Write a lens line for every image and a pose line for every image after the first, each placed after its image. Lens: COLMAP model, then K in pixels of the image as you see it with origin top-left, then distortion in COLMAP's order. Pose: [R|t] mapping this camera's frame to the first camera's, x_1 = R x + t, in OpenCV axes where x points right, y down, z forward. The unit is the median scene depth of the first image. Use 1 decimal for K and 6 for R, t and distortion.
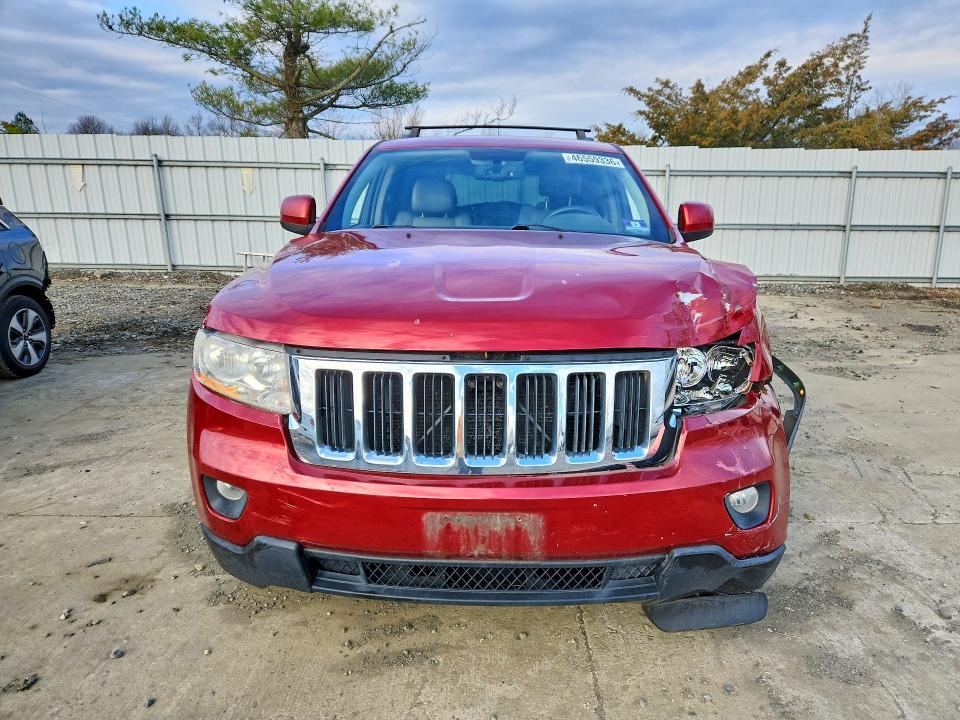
lens RADIAL K [[659.2, 0, 477.8], [0, 659.2, 357.2], [0, 0, 1]] dist [0.037564, -0.007612]
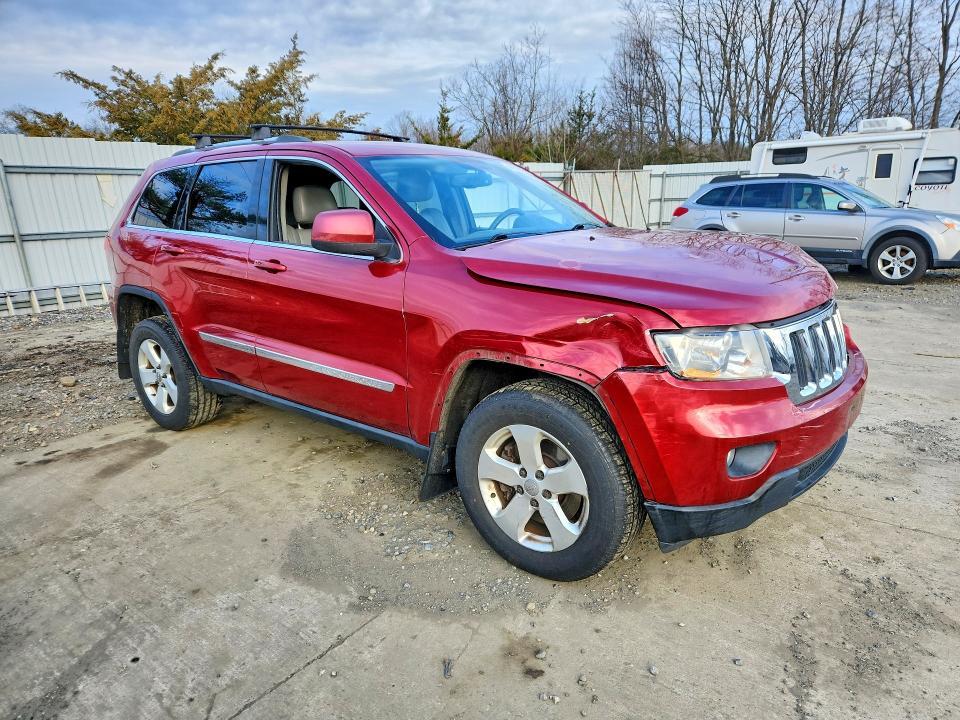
lens RADIAL K [[659.2, 0, 478.5], [0, 659.2, 354.7], [0, 0, 1]] dist [0.037564, -0.007612]
pose [[0.610669, -0.226557, 0.758786, -0.742977], [0.223711, 0.968526, 0.109139, -0.101966], [-0.759630, 0.103101, 0.642131, 0.280751]]
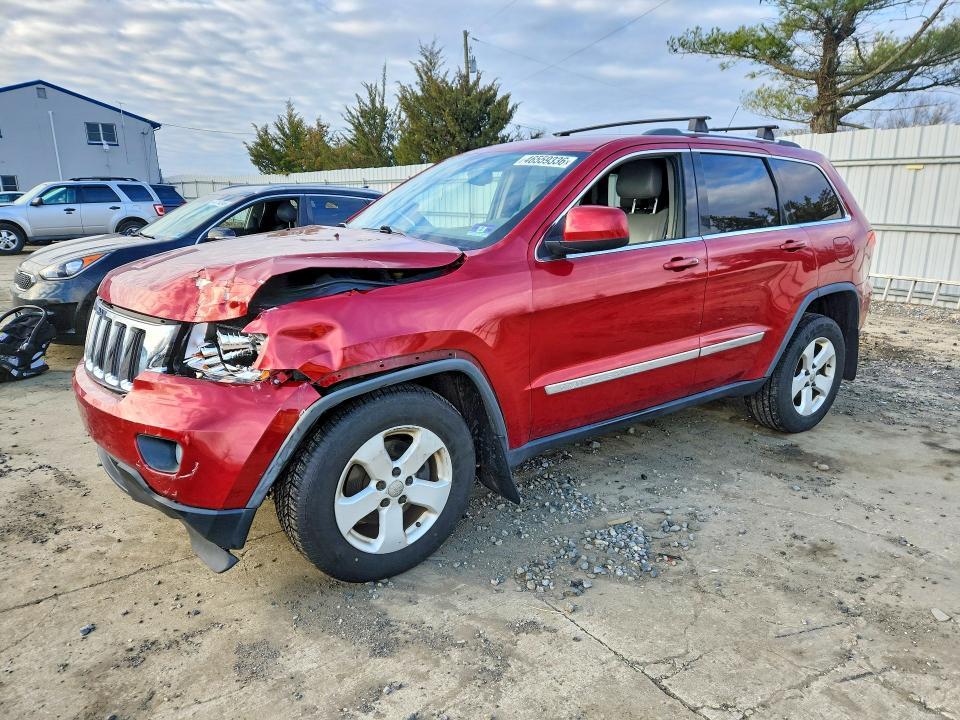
lens RADIAL K [[659.2, 0, 476.3], [0, 659.2, 359.3], [0, 0, 1]] dist [0.037564, -0.007612]
pose [[0.589180, 0.189888, -0.785372, 0.793333], [-0.190135, 0.977281, 0.093650, -0.079241], [0.785313, 0.094150, 0.611898, 0.326873]]
